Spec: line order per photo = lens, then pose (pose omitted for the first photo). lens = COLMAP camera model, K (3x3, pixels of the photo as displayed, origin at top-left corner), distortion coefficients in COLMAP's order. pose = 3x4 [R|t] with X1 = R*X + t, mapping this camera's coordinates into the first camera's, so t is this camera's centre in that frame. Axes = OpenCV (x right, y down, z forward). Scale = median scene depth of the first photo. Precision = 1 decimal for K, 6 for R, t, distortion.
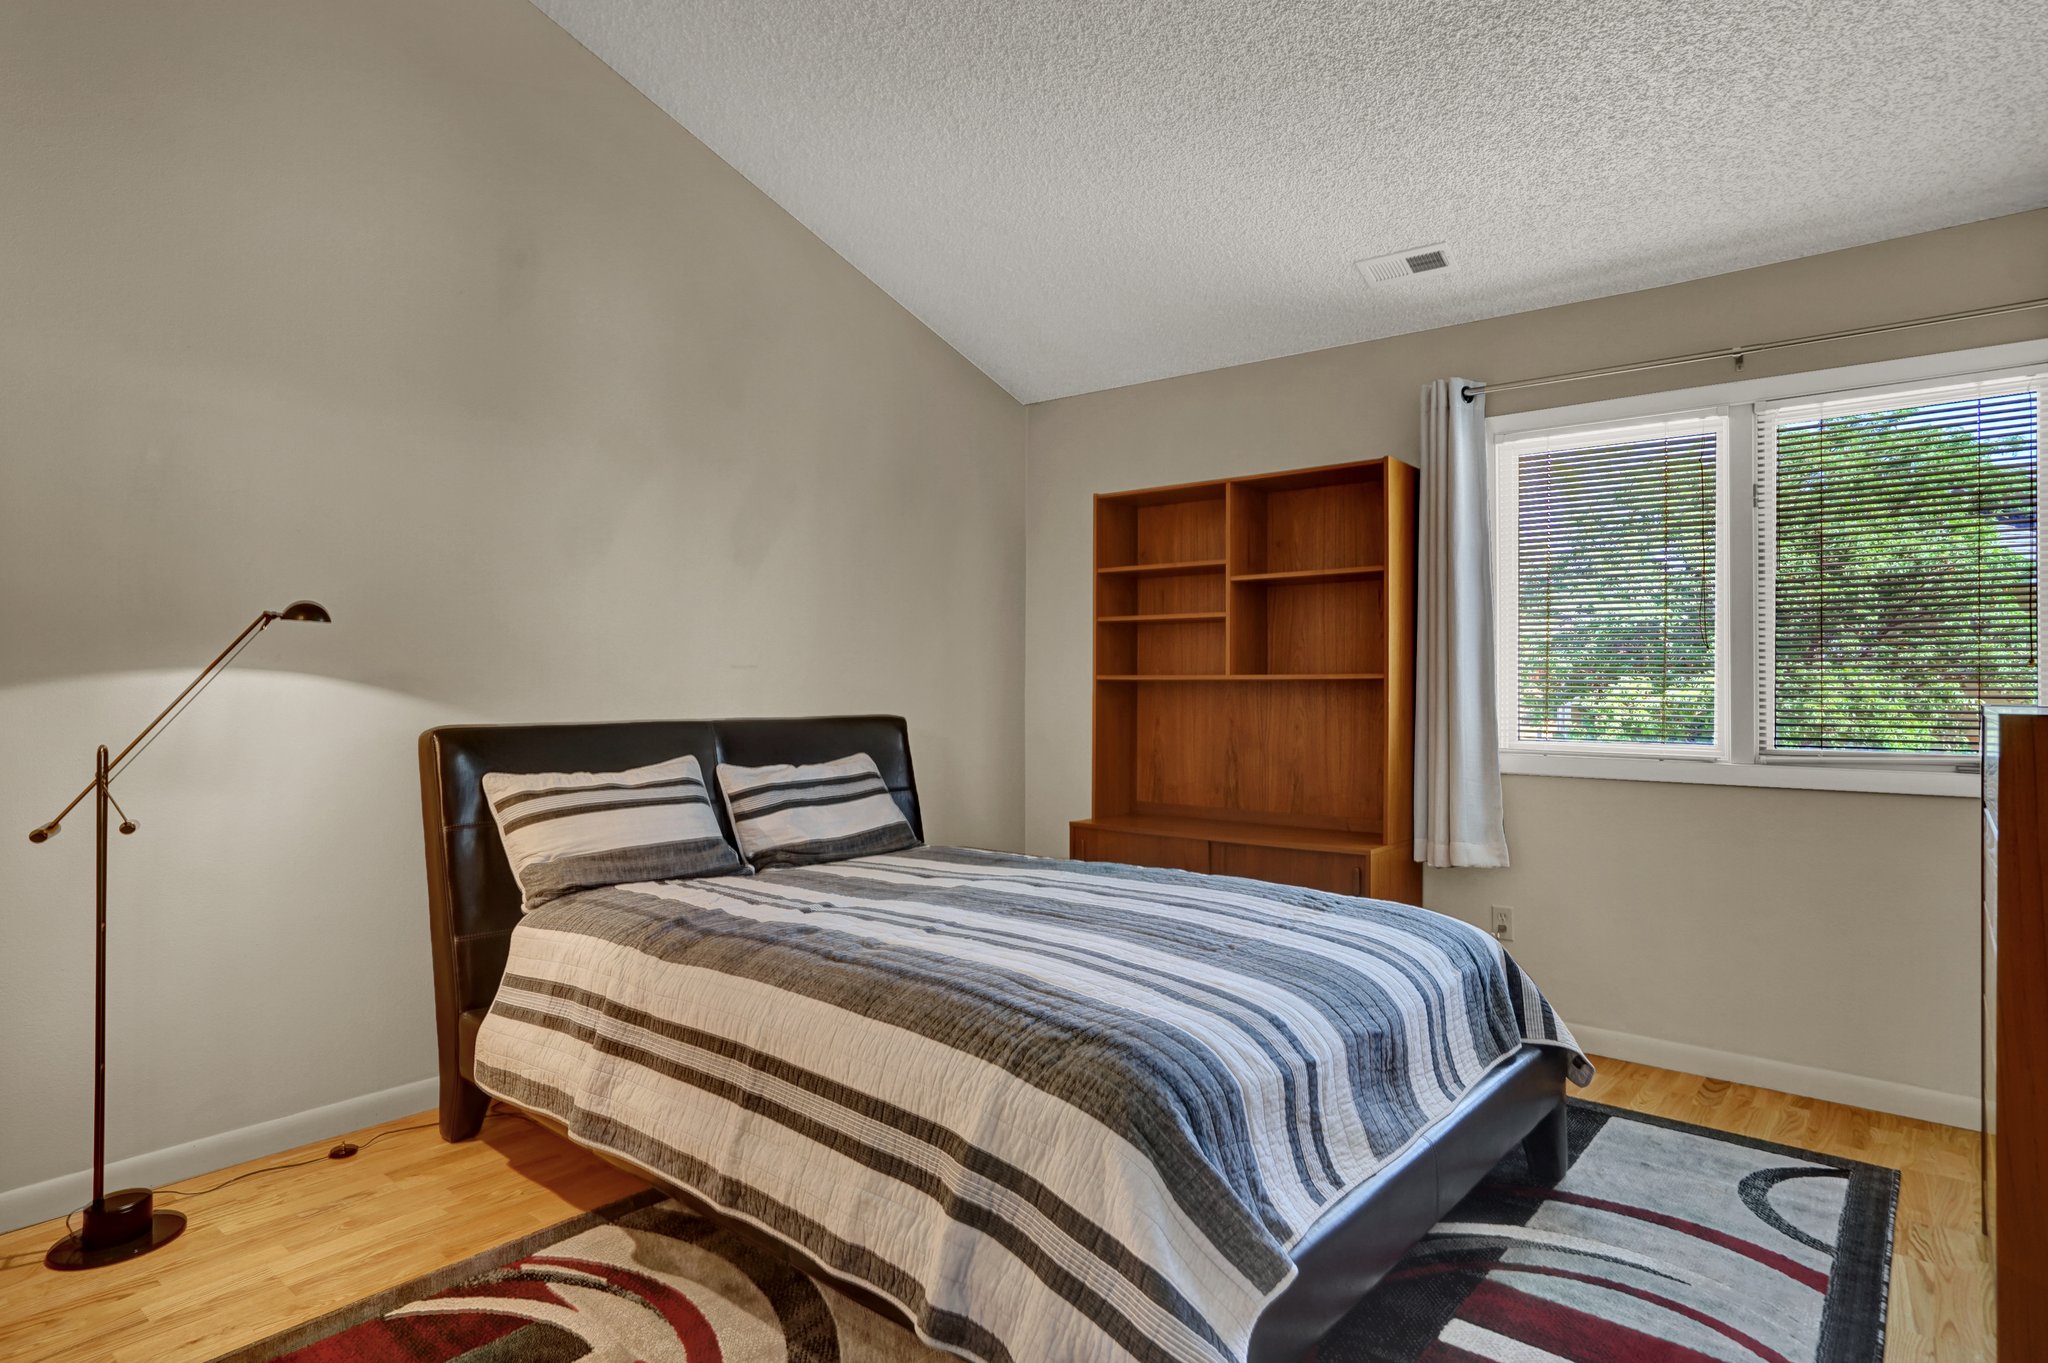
lens RADIAL K [[1105.6, 0, 1023.7], [0, 1105.6, 678.0], [0, 0, 1]] dist [-0.005105, -0.000465]
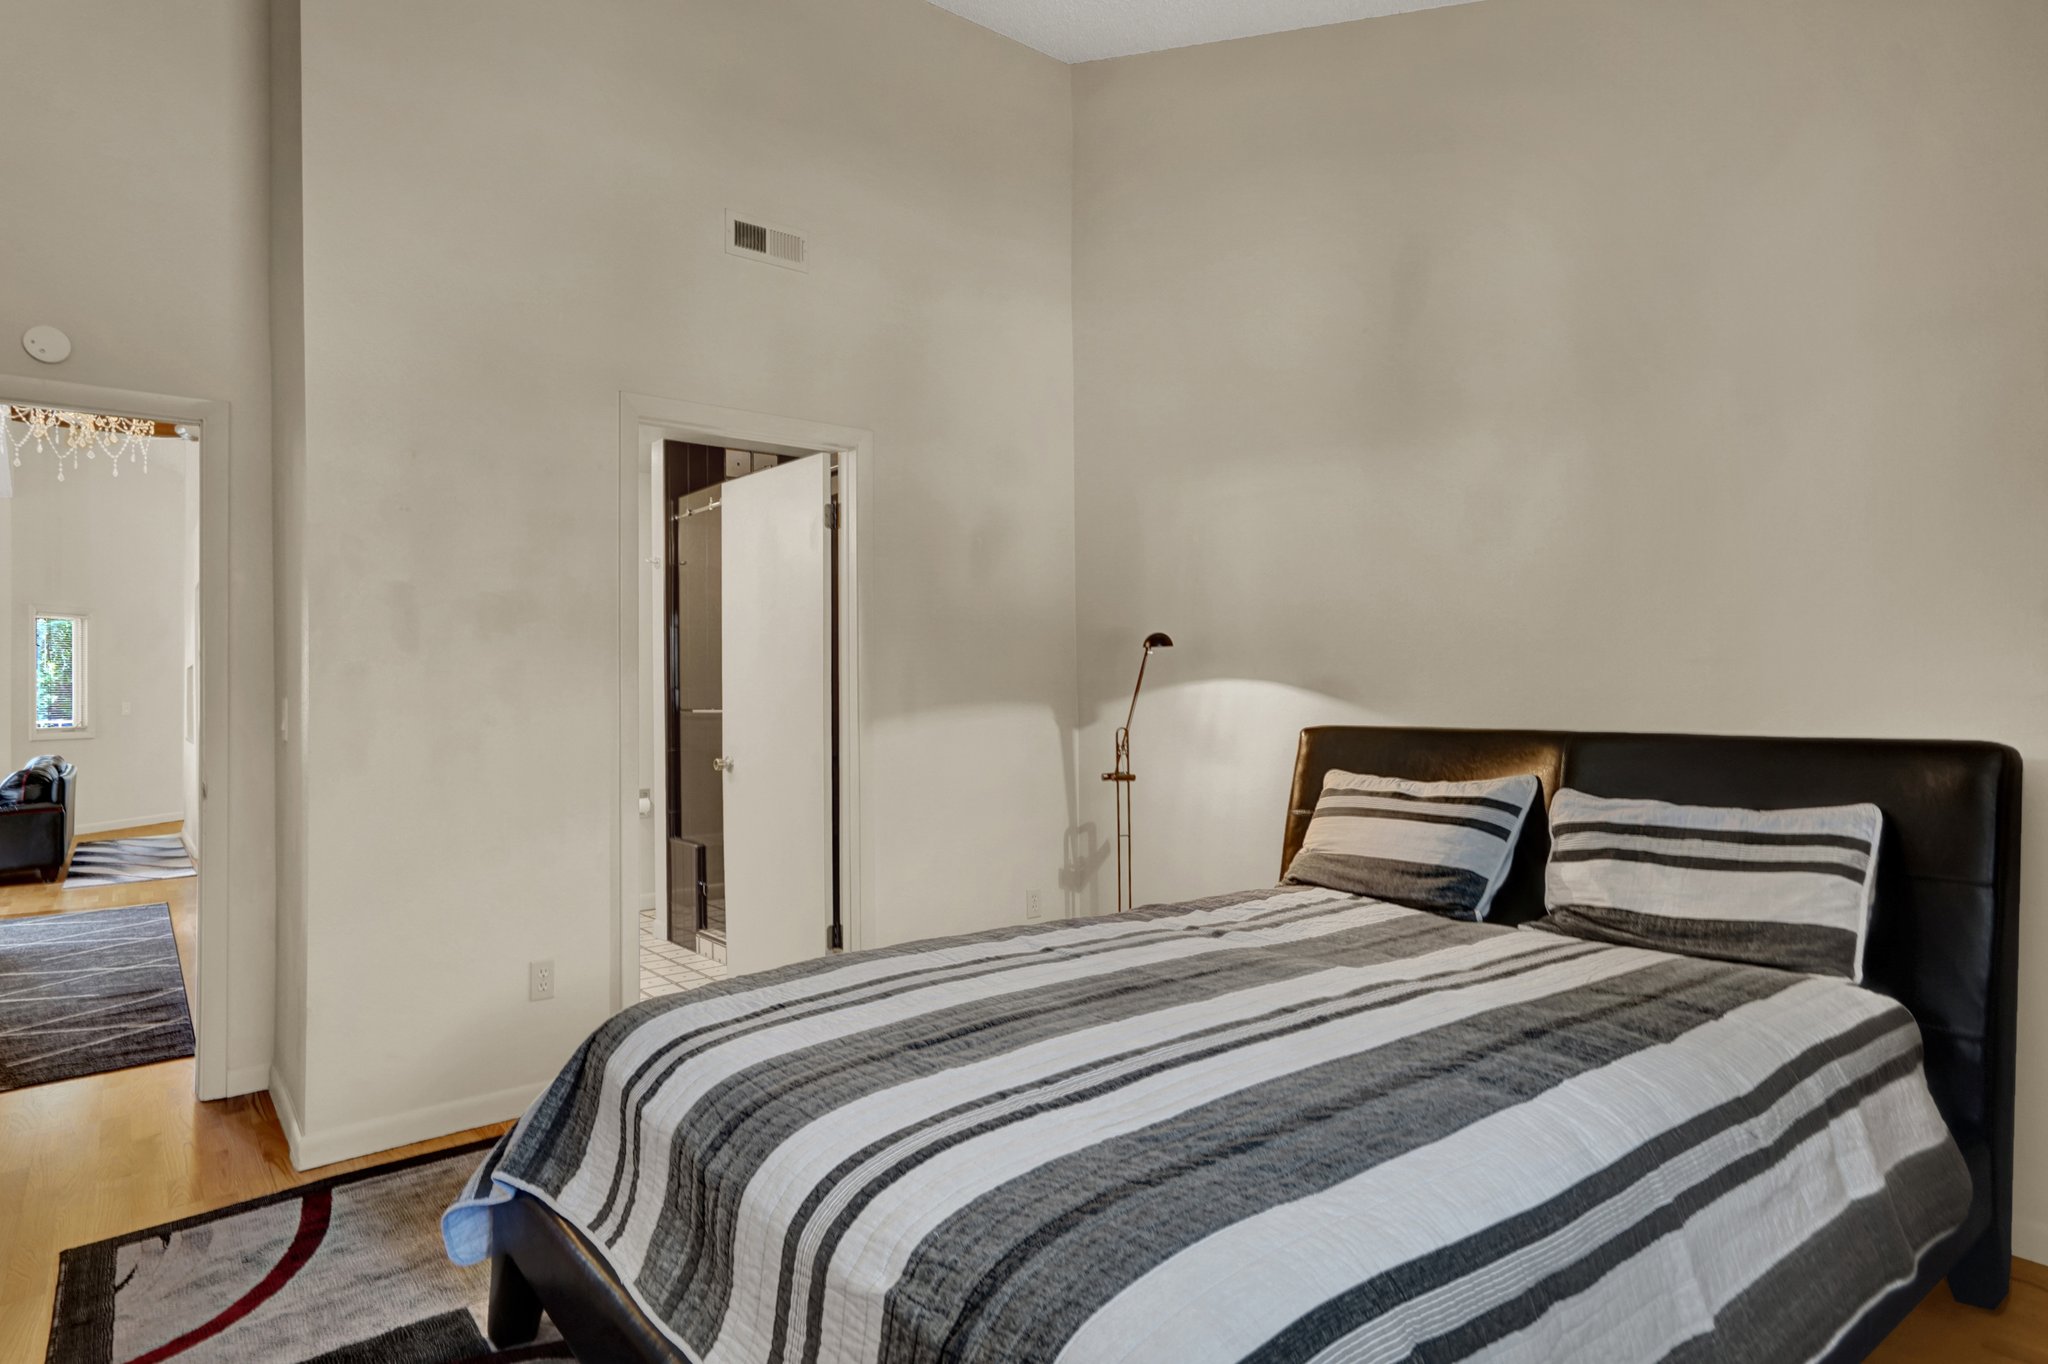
lens RADIAL K [[1105.6, 0, 1039.8], [0, 1105.6, 703.2], [0, 0, 1]] dist [-0.005105, -0.000465]
pose [[-0.197337, -0.019021, -0.980151, 0.586254], [-0.005304, 0.999818, -0.018335, 0.036147], [0.980321, 0.001581, -0.197402, 0.833497]]
